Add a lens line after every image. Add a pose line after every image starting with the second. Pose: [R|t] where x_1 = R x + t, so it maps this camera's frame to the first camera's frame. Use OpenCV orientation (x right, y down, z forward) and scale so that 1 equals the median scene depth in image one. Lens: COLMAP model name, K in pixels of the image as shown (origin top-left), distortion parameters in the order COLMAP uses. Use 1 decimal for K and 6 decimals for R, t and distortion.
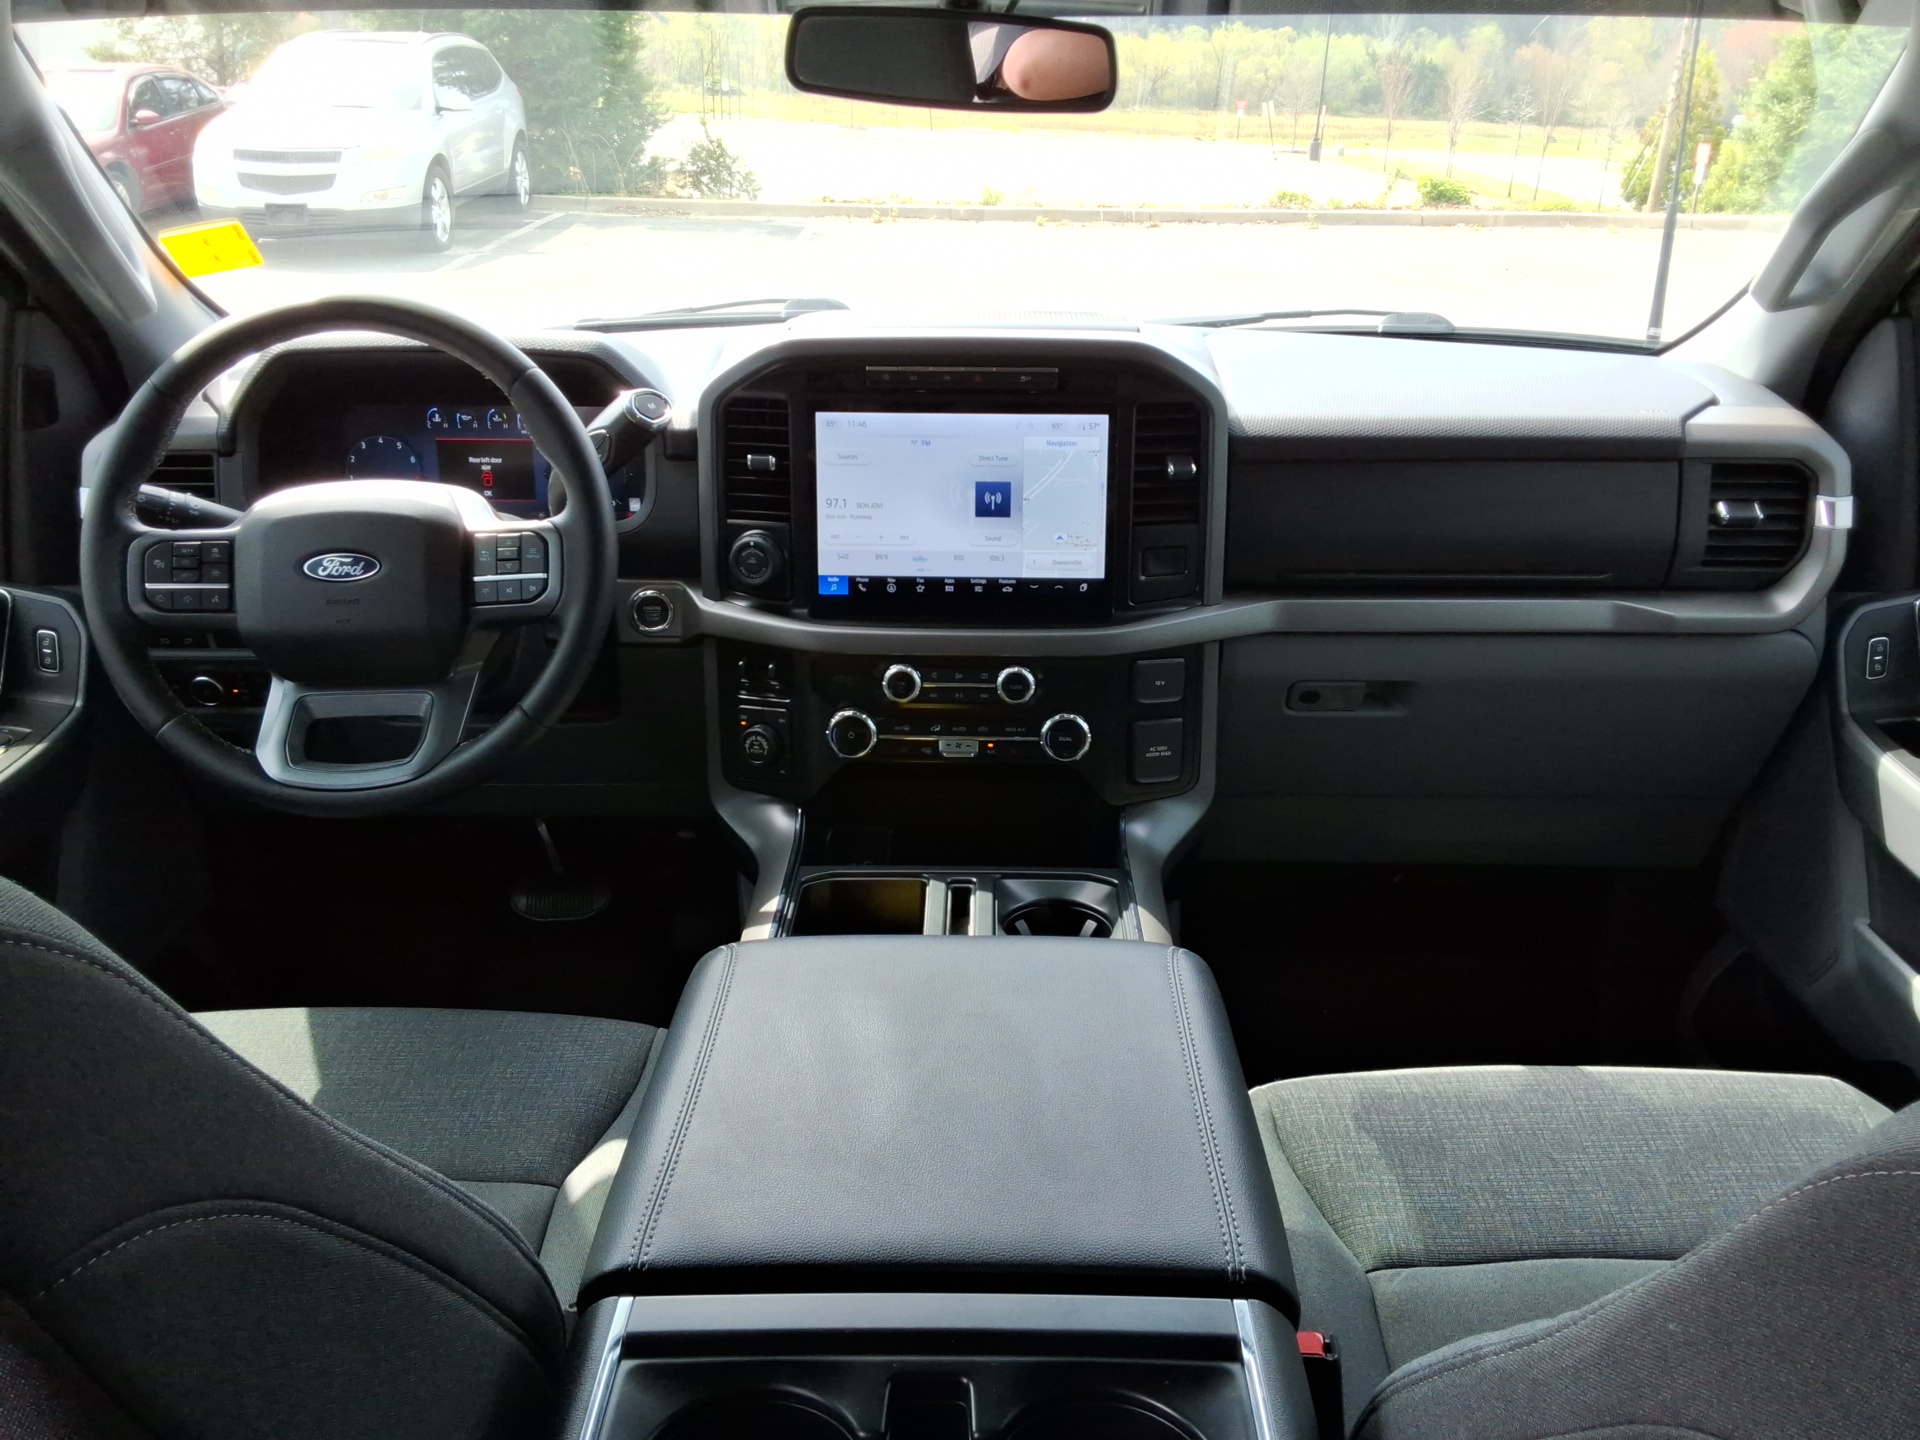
lens RADIAL K [[1498.7, 0, 962.4], [0, 1498.7, 701.8], [0, 0, 1]] dist [0.113493, -0.179158]
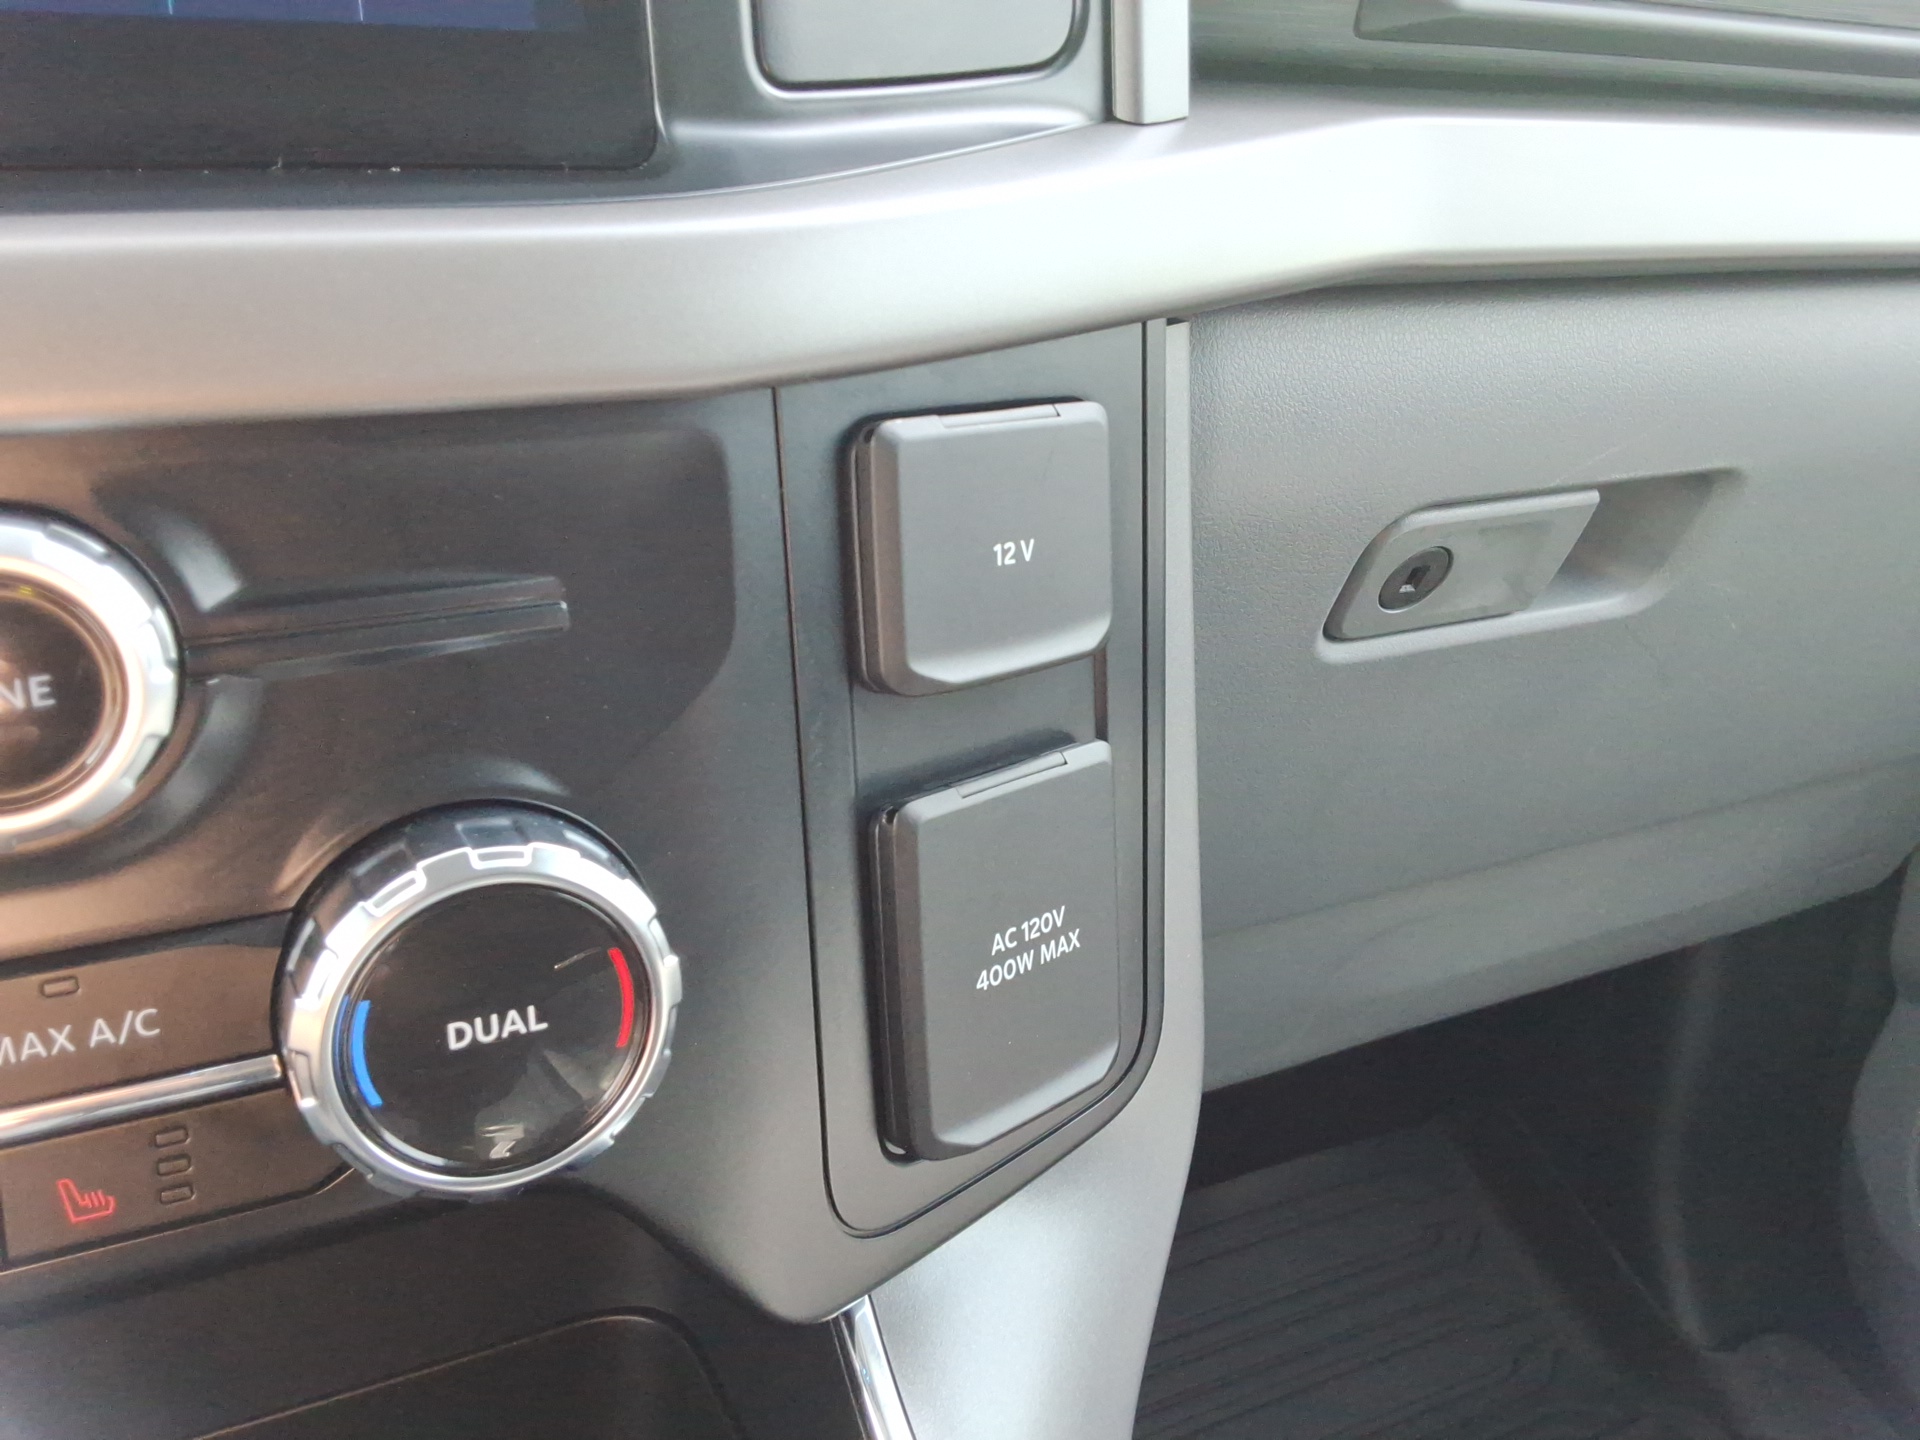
lens RADIAL K [[1536.6, 0, 973.9], [0, 1536.6, 707.3], [0, 0, 1]] dist [0.112033, -0.179465]
pose [[0.886515, -0.152301, 0.436915, 0.050077], [0.161281, 0.986767, 0.016725, 0.001003], [-0.433681, 0.055639, 0.899347, 0.853330]]
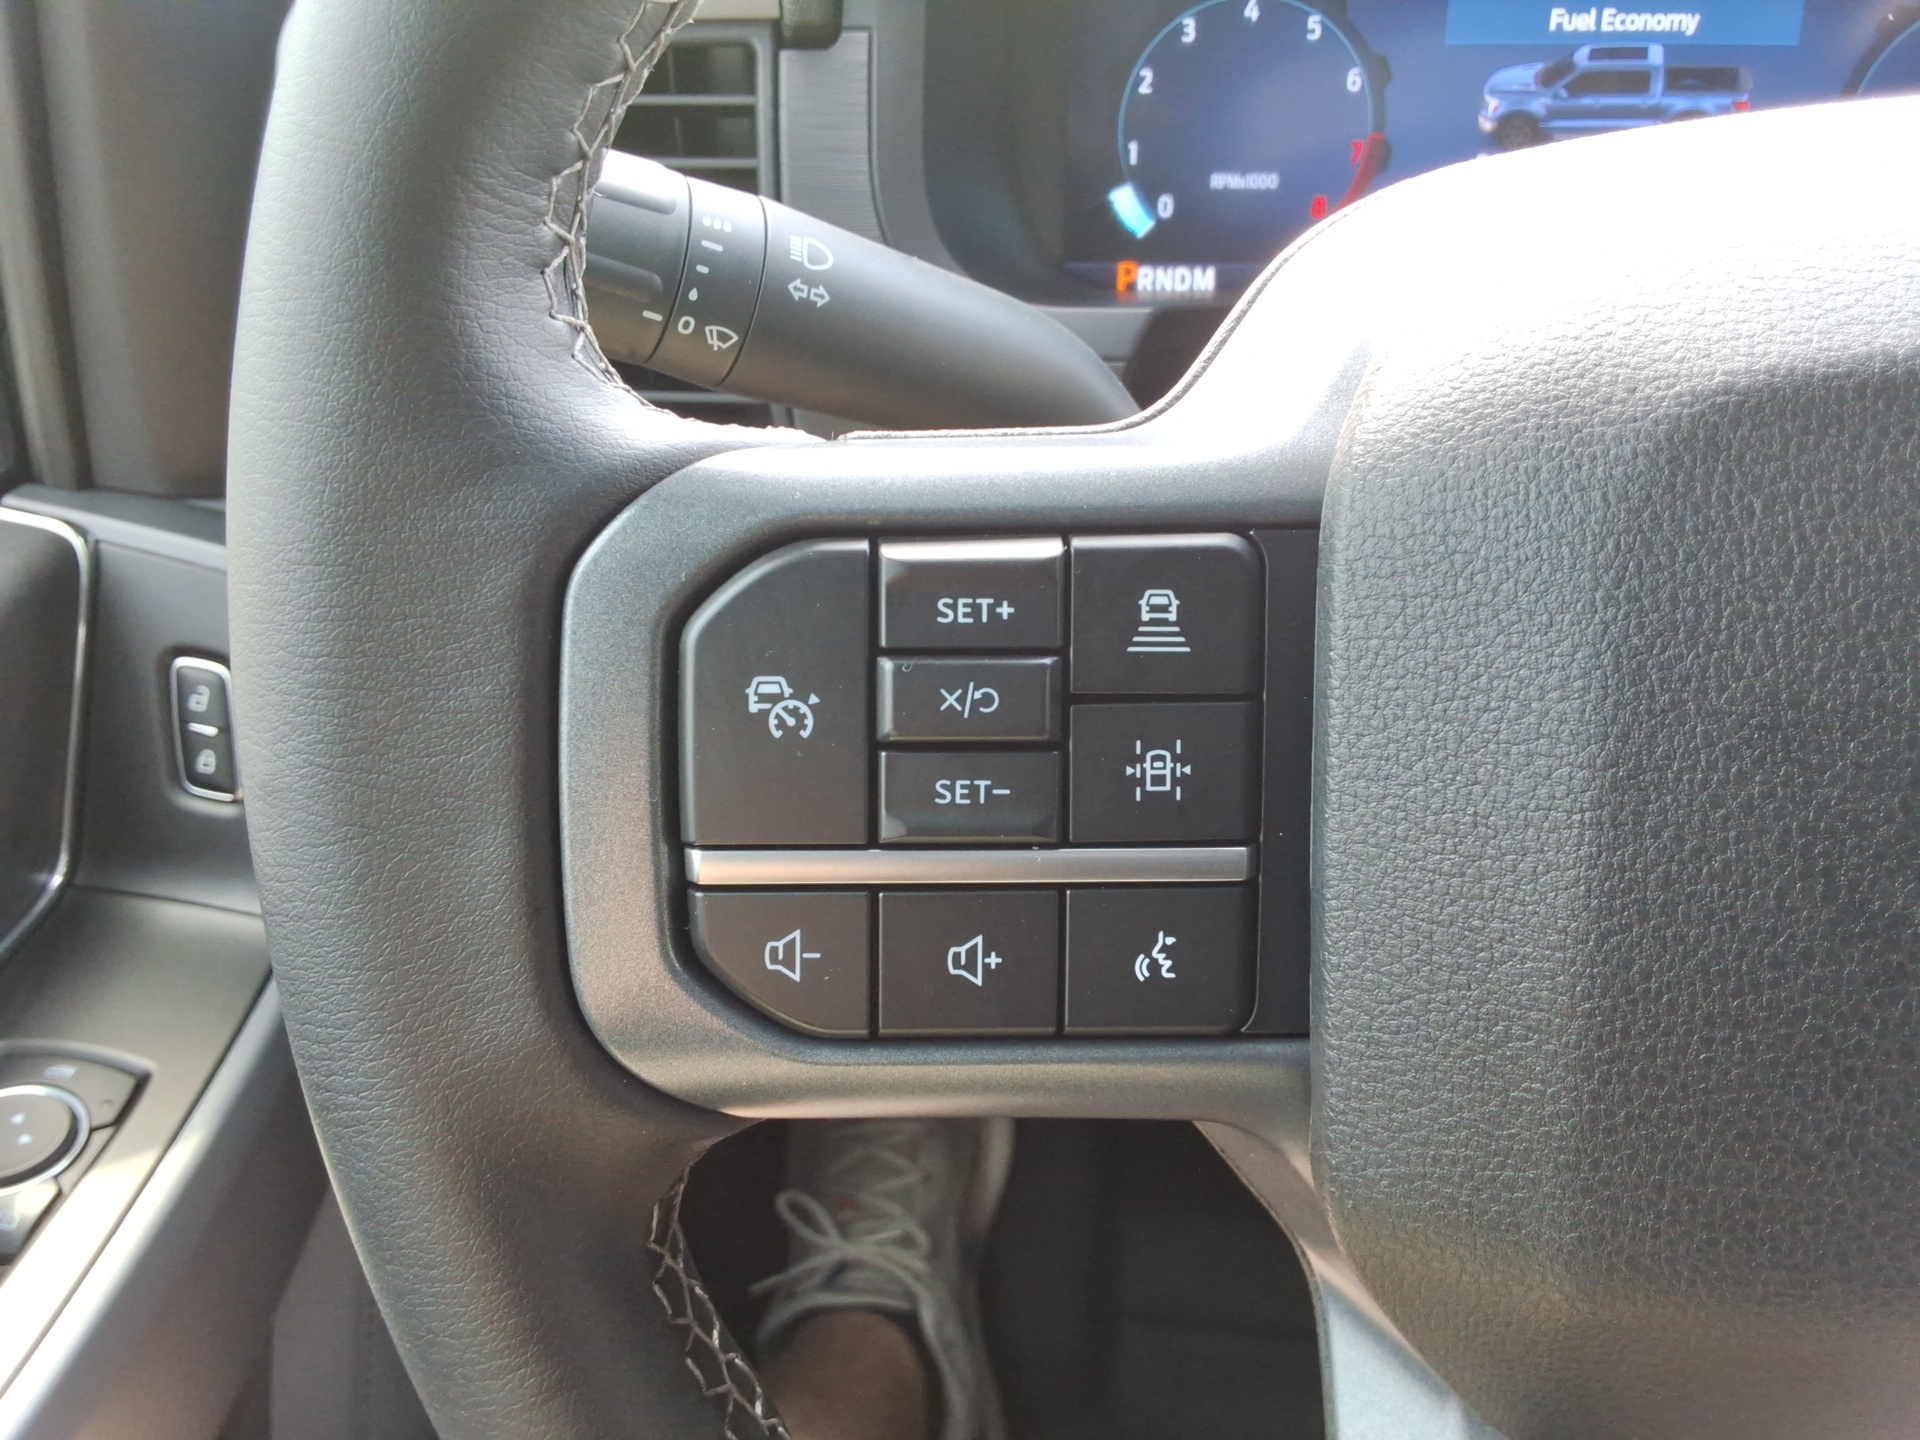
lens RADIAL K [[1589.2, 0, 988.0], [0, 1589.2, 708.0], [0, 0, 1]] dist [0.149975, -0.273113]
pose [[0.989180, 0.048020, -0.138624, -0.413808], [-0.026248, 0.987595, 0.154811, -0.095559], [0.144338, -0.149497, 0.978170, 0.730562]]
